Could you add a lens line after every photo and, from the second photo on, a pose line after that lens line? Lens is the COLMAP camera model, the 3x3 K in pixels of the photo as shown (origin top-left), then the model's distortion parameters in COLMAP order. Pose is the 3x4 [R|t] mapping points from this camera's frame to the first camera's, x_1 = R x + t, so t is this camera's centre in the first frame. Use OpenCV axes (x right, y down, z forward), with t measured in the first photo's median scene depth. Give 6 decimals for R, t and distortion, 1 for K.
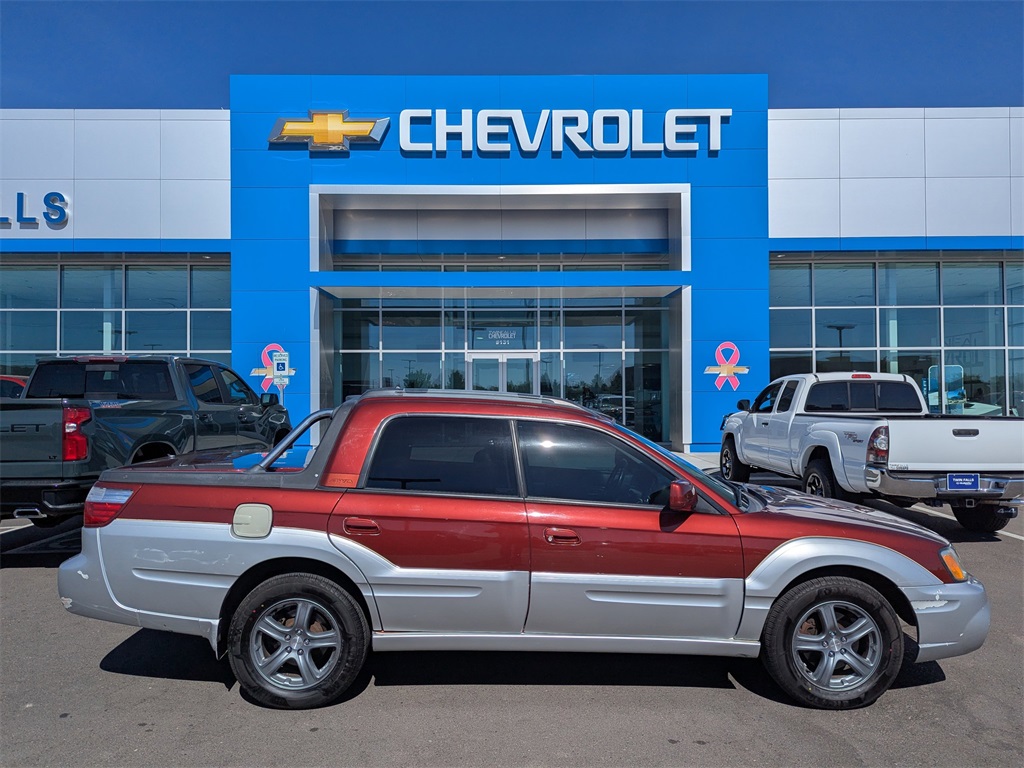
lens RADIAL K [[724.7, 0, 504.5], [0, 724.7, 394.7], [0, 0, 1]] dist [0.042558, -0.028512]
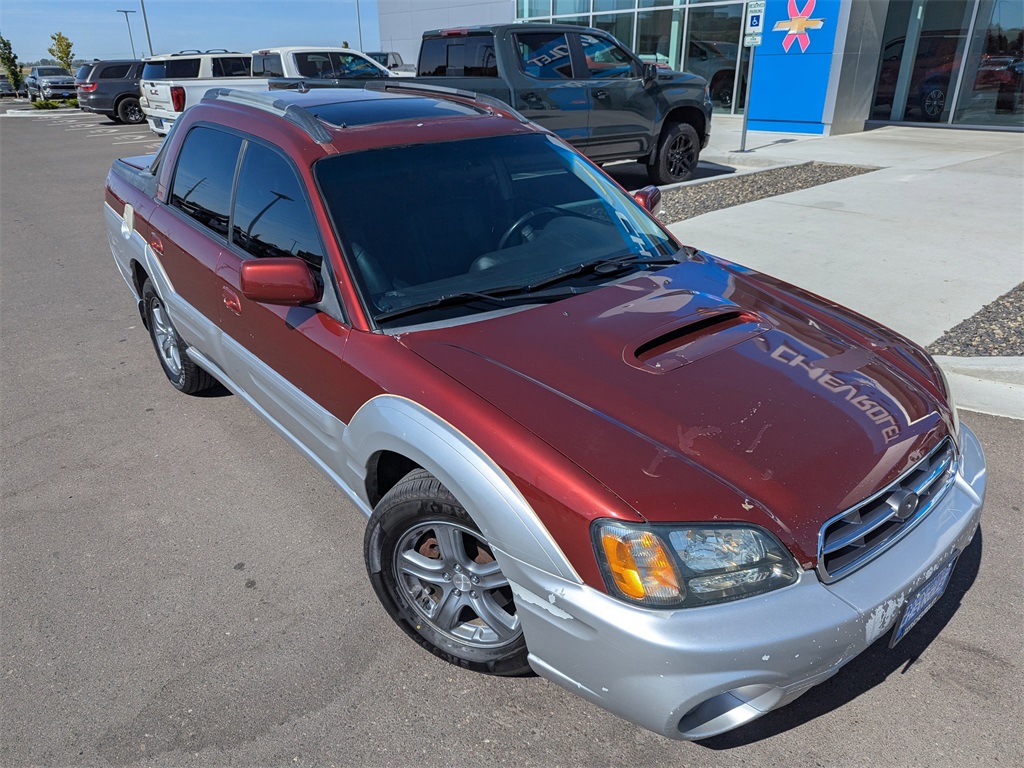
lens RADIAL K [[724.7, 0, 507.5], [0, 724.7, 388.4], [0, 0, 1]] dist [0.042558, -0.028512]
pose [[0.628979, 0.311649, -0.712222, 0.192442], [0.021044, 0.908972, 0.416326, -0.009984], [0.777138, -0.276848, 0.565166, 0.166645]]
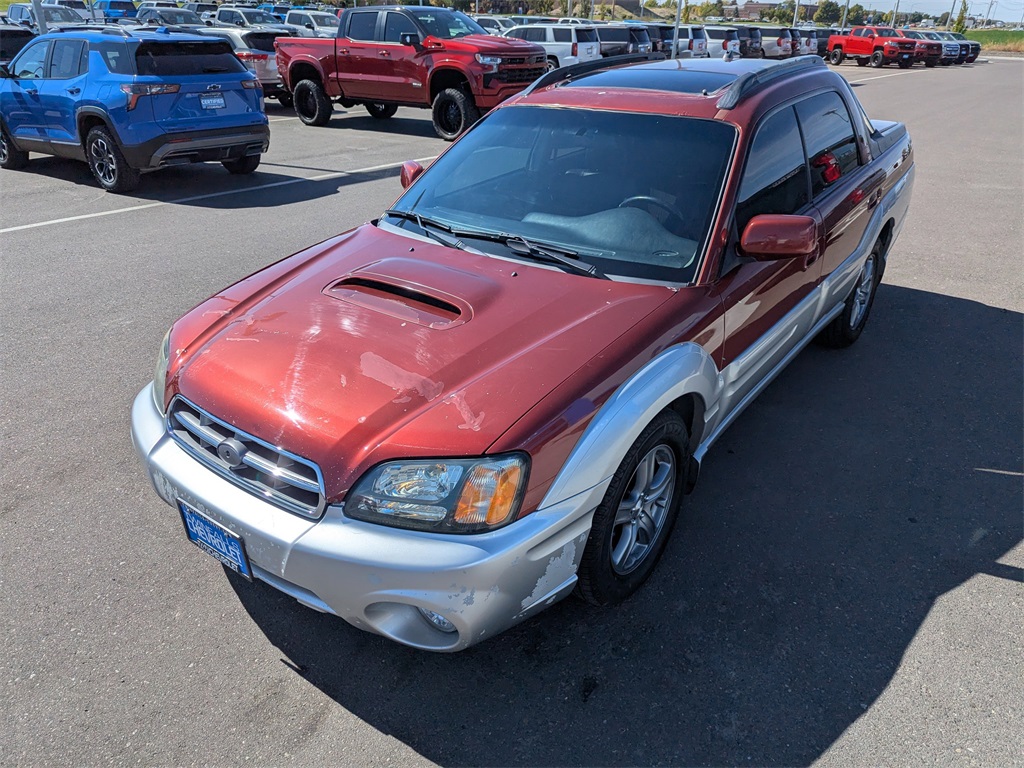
lens RADIAL K [[724.7, 0, 507.6], [0, 724.7, 382.5], [0, 0, 1]] dist [0.042558, -0.028512]
pose [[-0.614444, 0.342088, -0.710939, 0.211108], [-0.008187, 0.898295, 0.439316, -0.010743], [0.788918, 0.275756, -0.549152, 0.376730]]
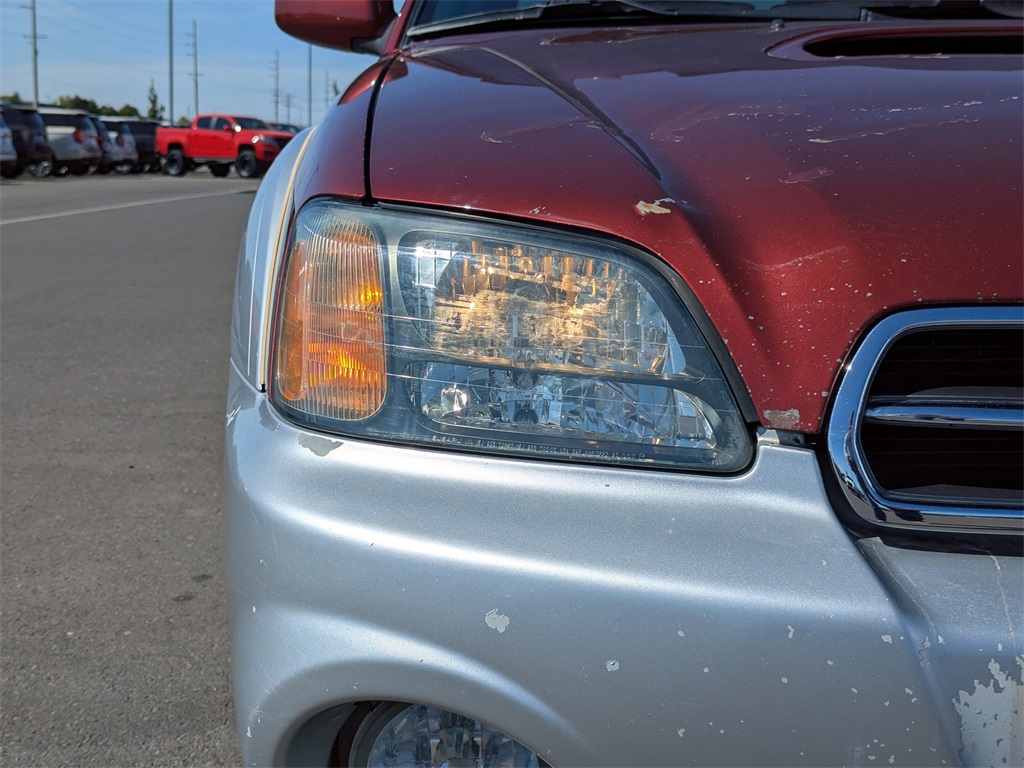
lens RADIAL K [[1456.1, 0, 506.6], [0, 1456.1, 384.2], [0, 0, 1]] dist [0.046665, 0.000000]
pose [[-0.011718, 0.161713, -0.986768, 0.212318], [-0.010988, 0.986756, 0.161842, 0.044818], [0.999871, 0.012739, -0.009786, 0.239119]]
